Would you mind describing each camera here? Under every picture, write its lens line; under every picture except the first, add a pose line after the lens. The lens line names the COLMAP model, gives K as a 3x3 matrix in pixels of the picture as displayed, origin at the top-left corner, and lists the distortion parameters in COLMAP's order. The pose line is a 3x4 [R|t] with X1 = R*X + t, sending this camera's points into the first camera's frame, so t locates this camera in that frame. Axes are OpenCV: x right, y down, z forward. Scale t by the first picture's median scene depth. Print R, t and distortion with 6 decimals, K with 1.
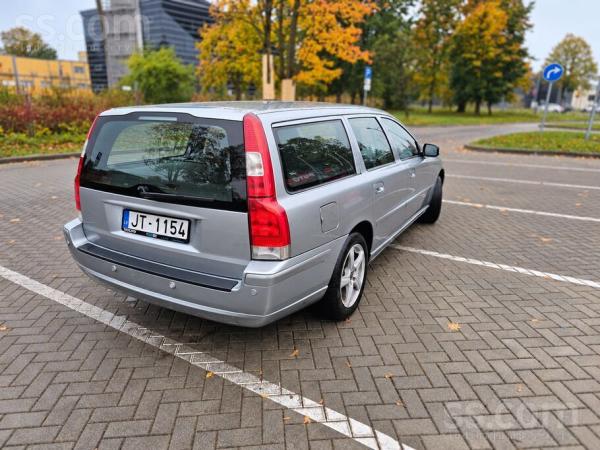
lens RADIAL K [[406.8, 0, 296.3], [0, 406.8, 228.4], [0, 0, 1]] dist [0.055067, -0.043885]
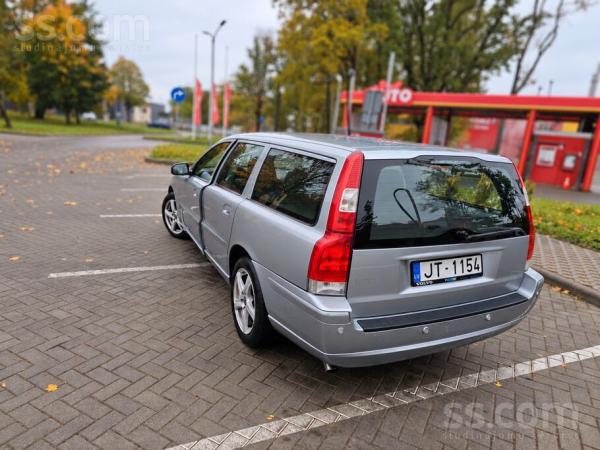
lens RADIAL K [[406.8, 0, 295.5], [0, 406.8, 223.9], [0, 0, 1]] dist [0.055067, -0.043885]
pose [[0.546495, -0.153761, 0.823226, -1.283010], [0.175380, 0.982216, 0.067032, -0.233808], [-0.818893, 0.107744, 0.563743, 0.705304]]
